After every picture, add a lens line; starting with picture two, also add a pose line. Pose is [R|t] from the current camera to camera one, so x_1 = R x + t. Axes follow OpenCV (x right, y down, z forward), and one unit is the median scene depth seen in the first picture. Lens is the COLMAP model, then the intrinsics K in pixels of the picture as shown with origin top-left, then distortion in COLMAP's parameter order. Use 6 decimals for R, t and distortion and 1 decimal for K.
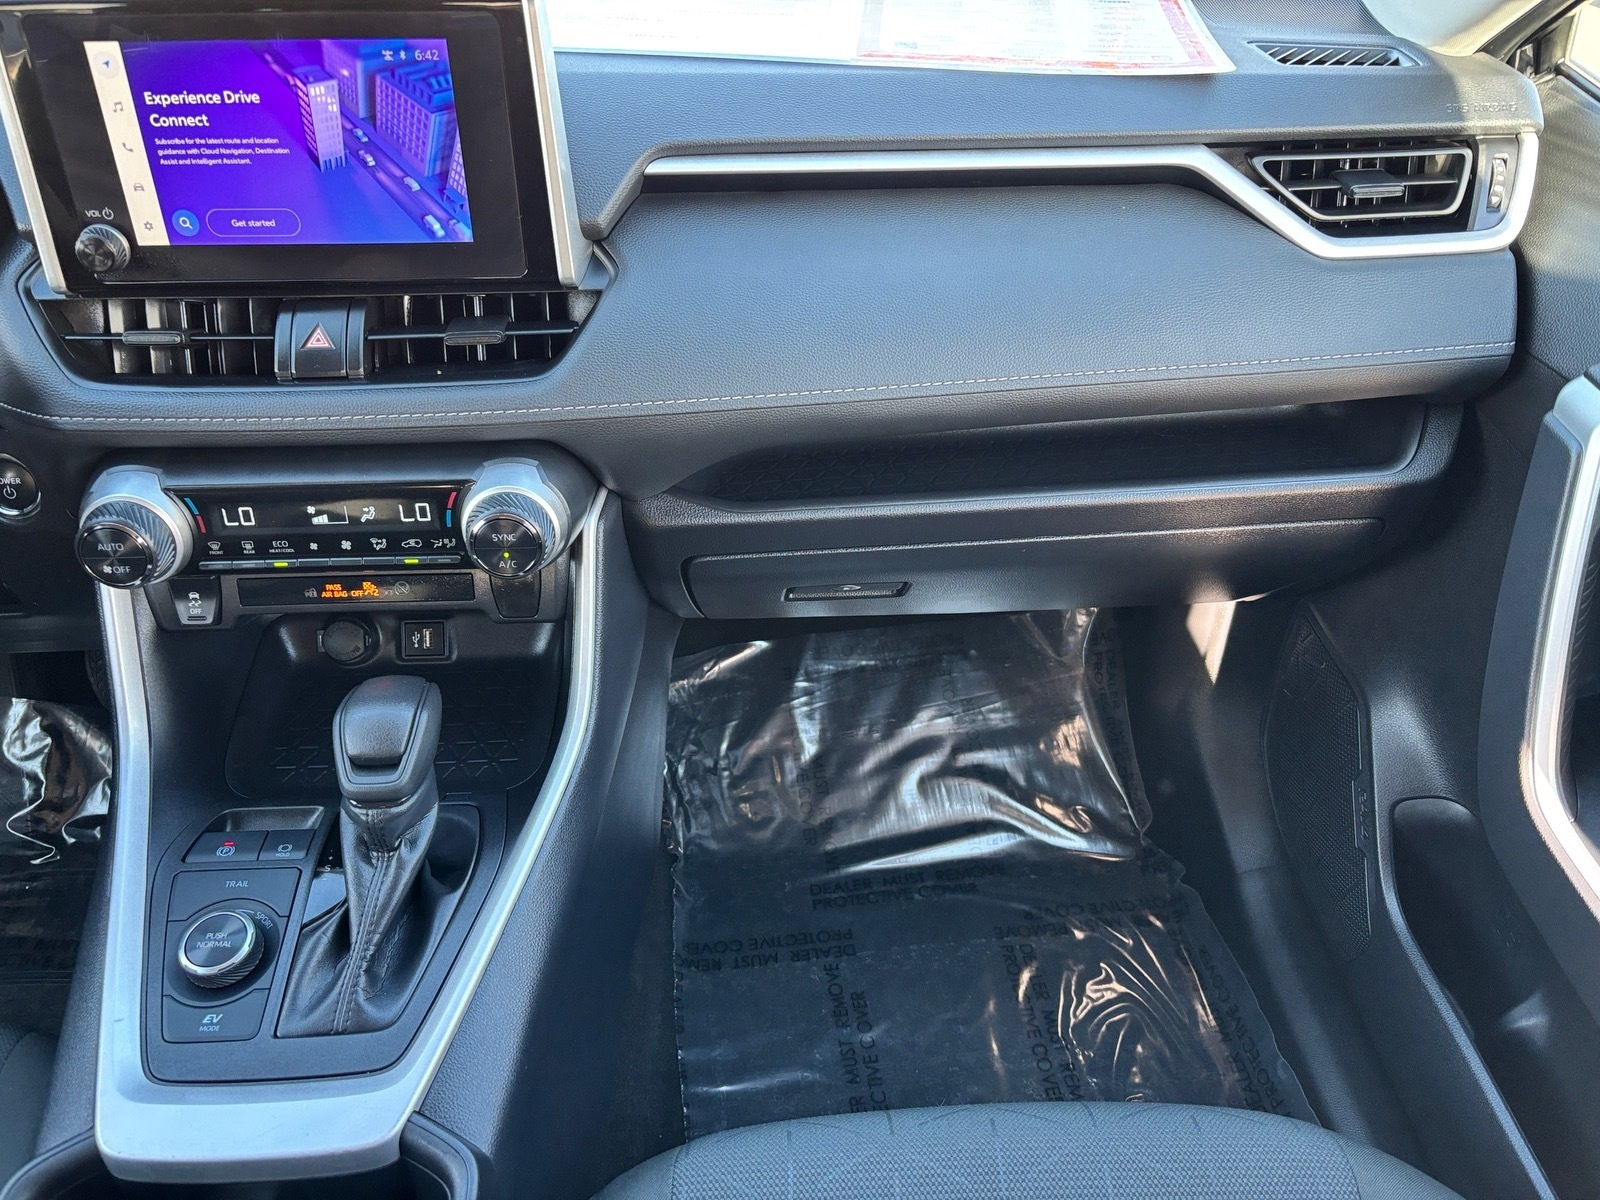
lens RADIAL K [[1243.2, 0, 799.6], [0, 1243.2, 613.9], [0, 0, 1]] dist [0.045606, -0.055342]
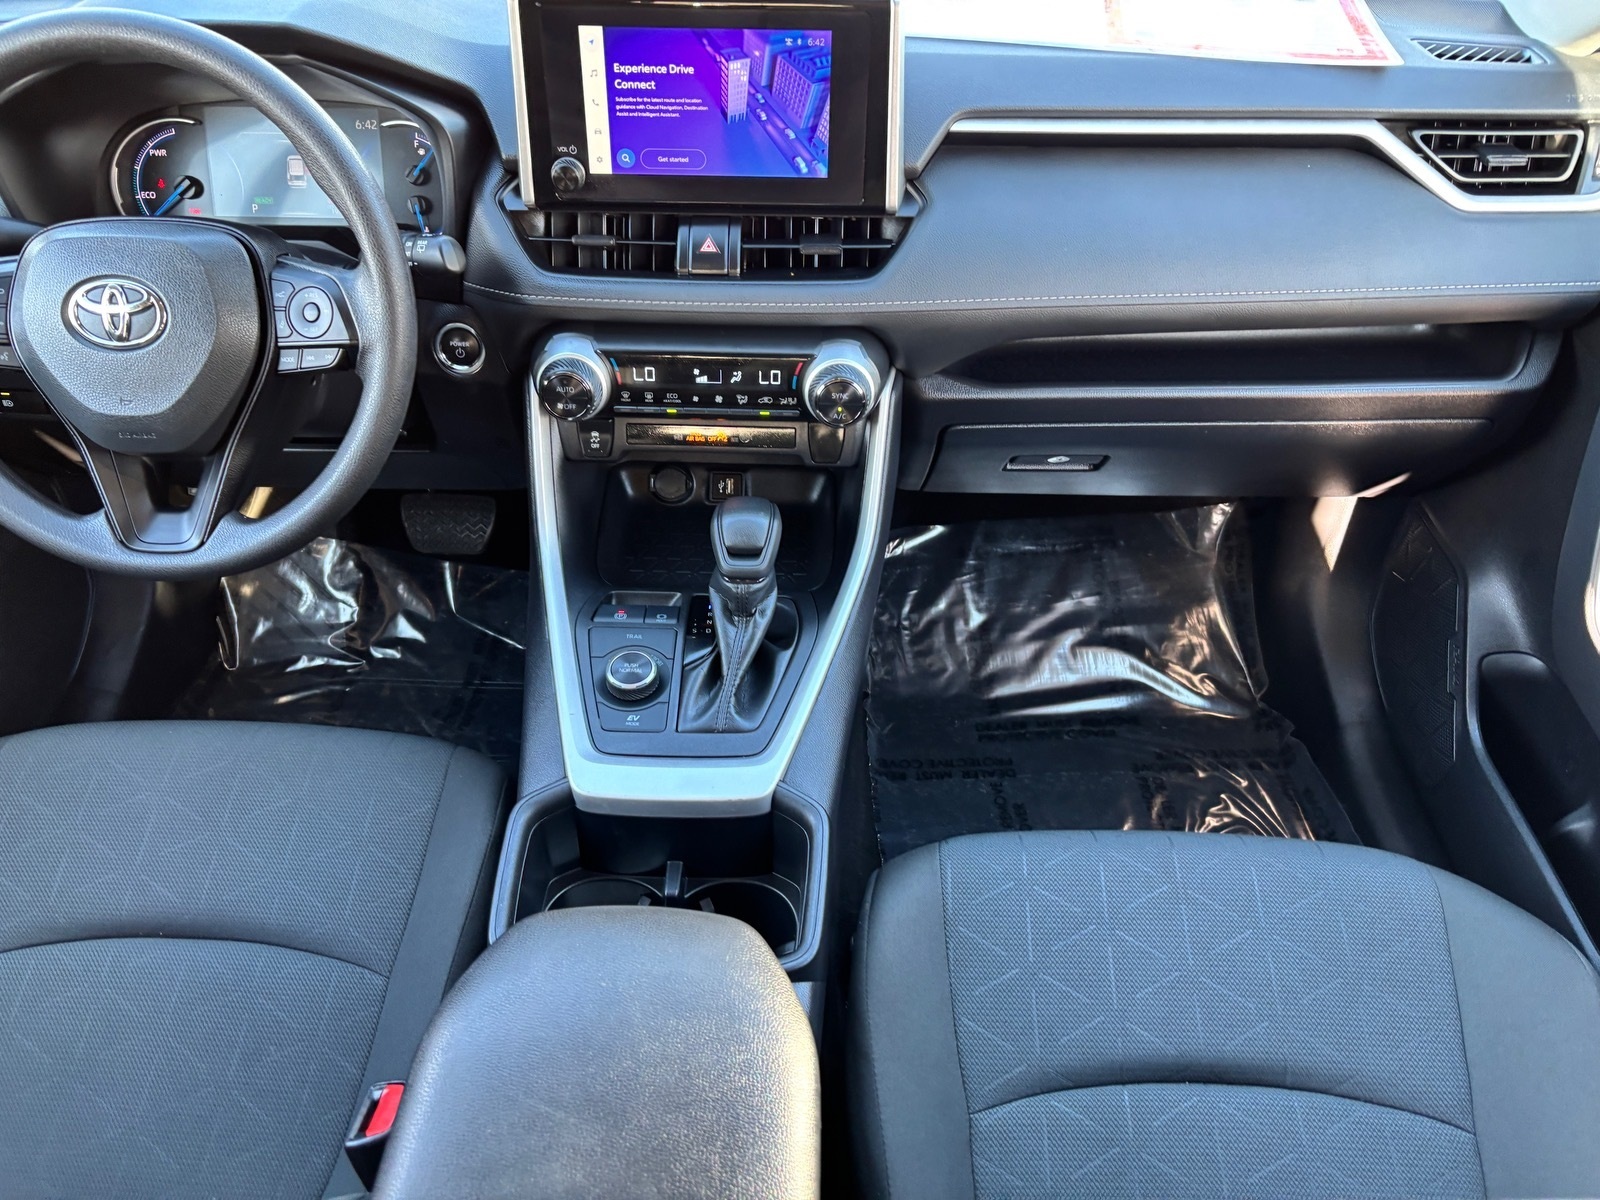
lens RADIAL K [[1243.2, 0, 793.4], [0, 1243.2, 615.8], [0, 0, 1]] dist [0.045606, -0.055342]
pose [[0.997114, 0.052409, -0.054918, -0.192997], [-0.049939, 0.997718, 0.045436, 0.118916], [0.057174, -0.042562, 0.997457, -0.383361]]
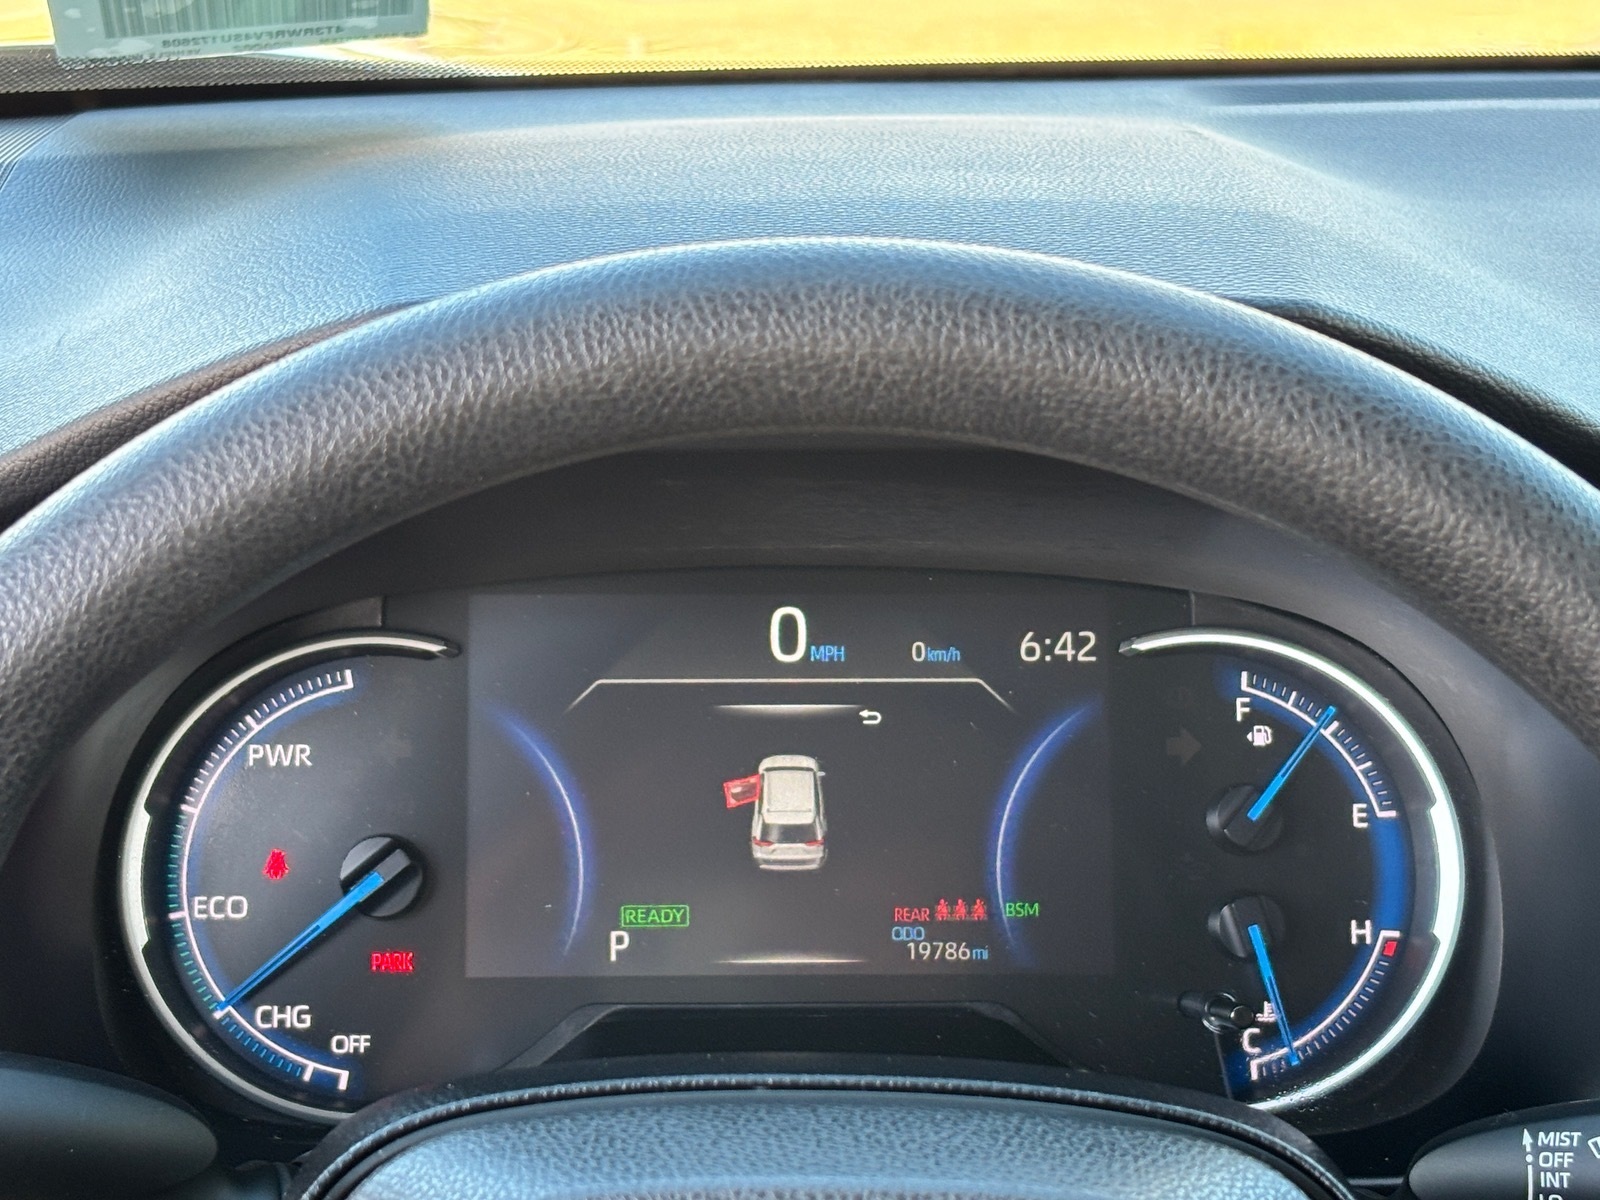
lens RADIAL K [[3288.4, 0, 774.2], [0, 3288.4, 539.4], [0, 0, 1]] dist [0.214027, 0.000000]
pose [[0.999800, 0.020011, 0.000184, -0.928296], [-0.018819, 0.943249, -0.331553, -0.049809], [-0.006808, 0.331484, 0.943436, 0.084698]]
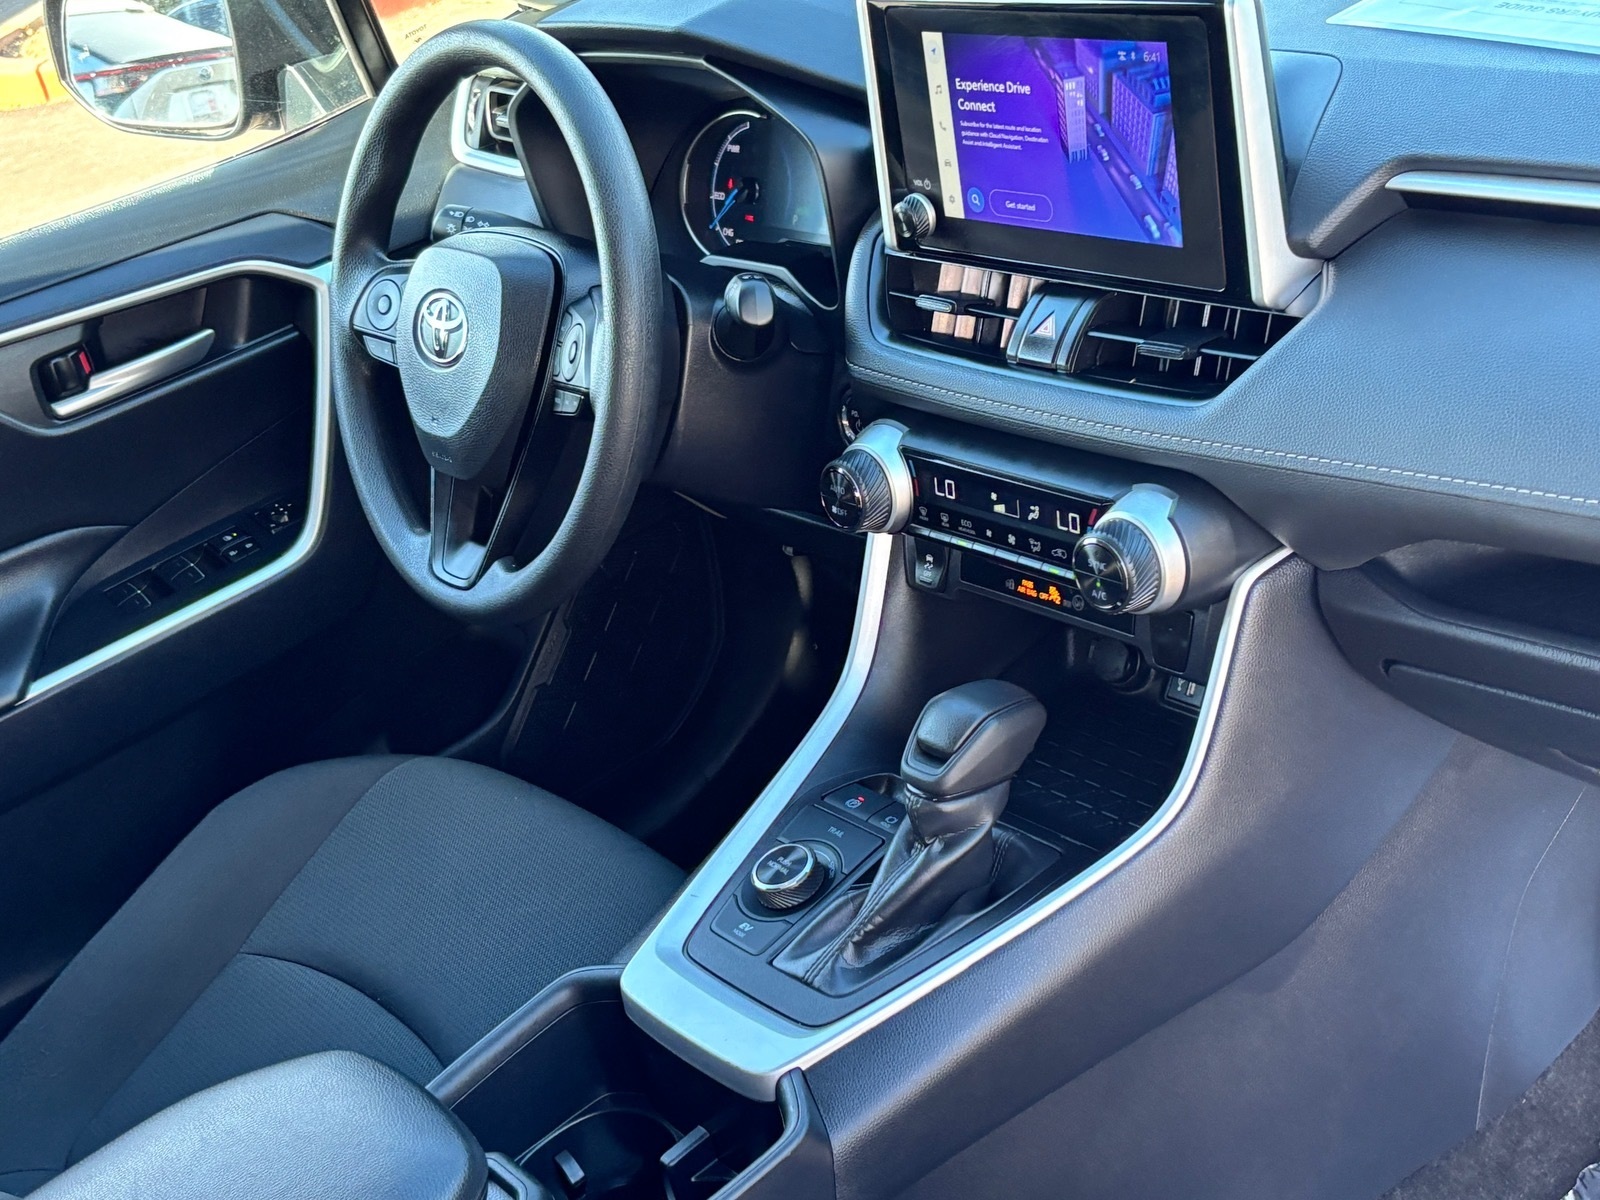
lens RADIAL K [[2228.0, 0, 788.2], [0, 2228.0, 625.6], [0, 0, 1]] dist [0.130335, 0.000000]
pose [[0.571839, 0.249951, -0.781361, 0.900279], [-0.283620, 0.953957, 0.097596, -0.110948], [0.769779, 0.165800, 0.616401, -0.178333]]
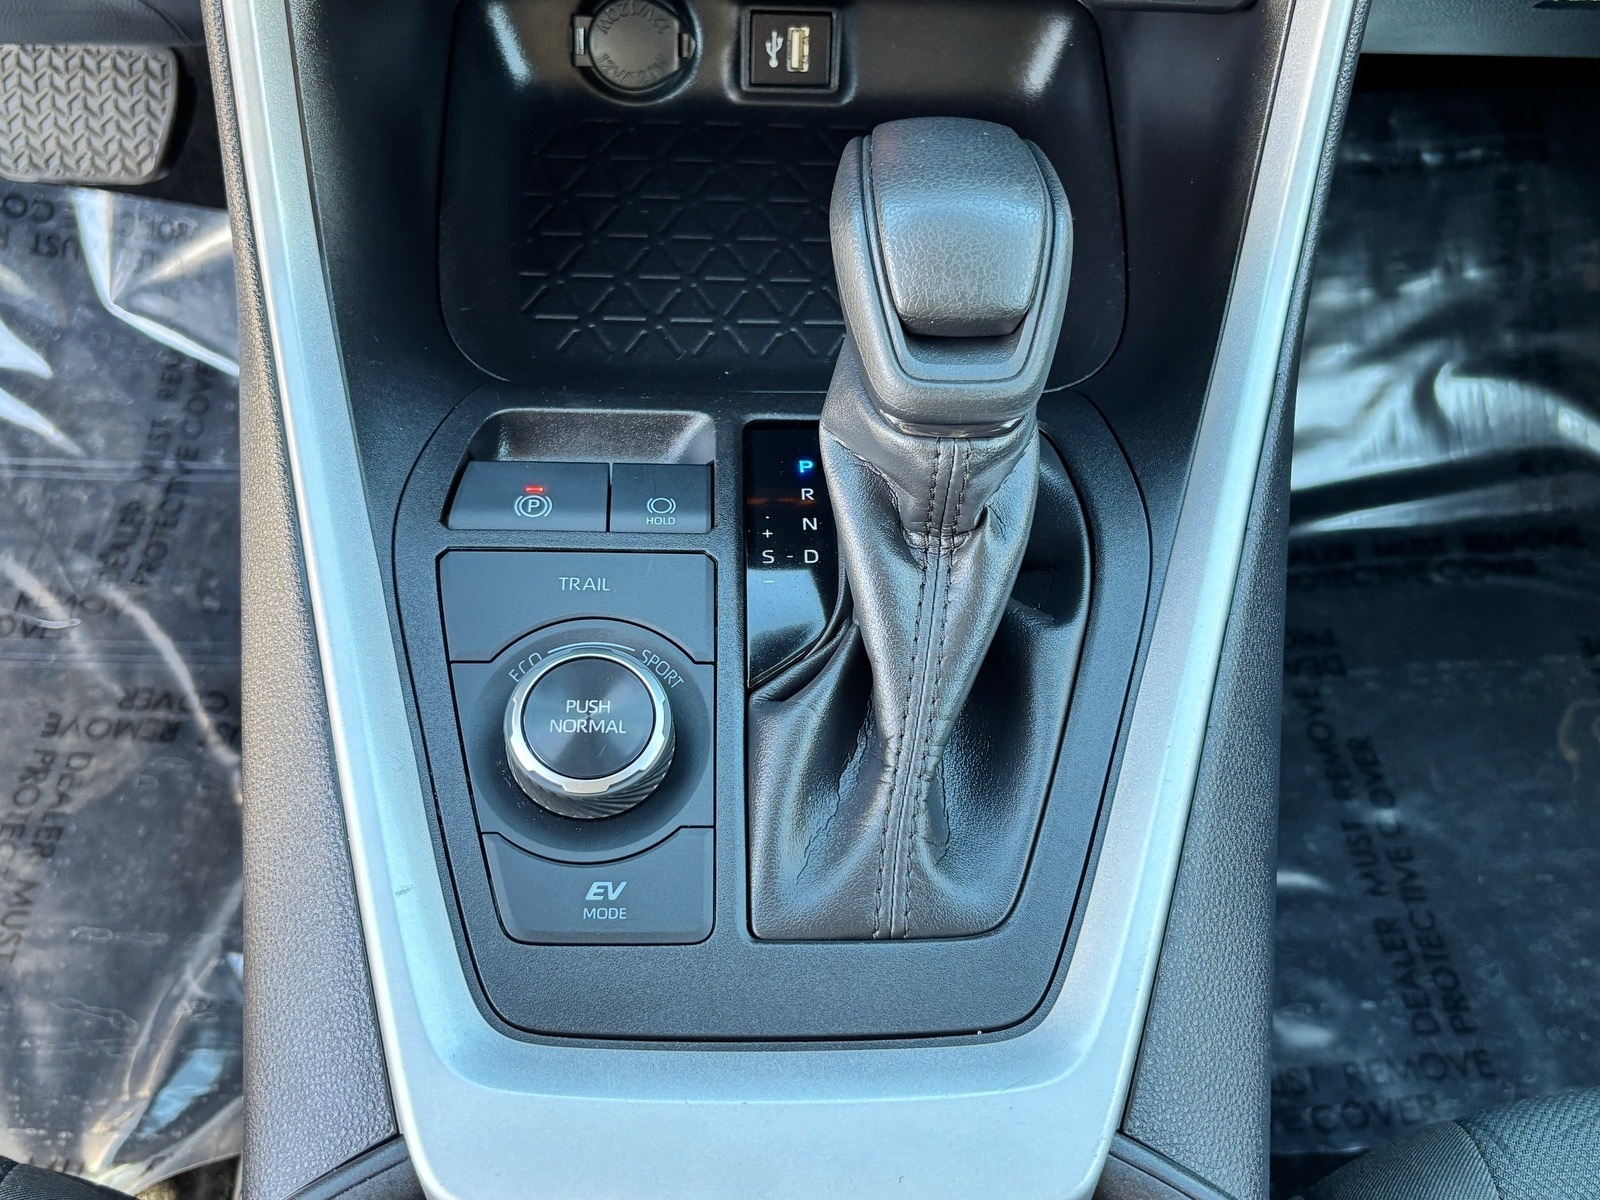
lens RADIAL K [[1737.8, 0, 800.4], [0, 1737.8, 611.4], [0, 0, 1]] dist [0.004938, 0.000000]
pose [[0.998724, 0.045958, 0.020918, -0.381882], [-0.050047, 0.955962, 0.289193, 0.041713], [-0.006706, -0.289871, 0.957042, 0.401266]]
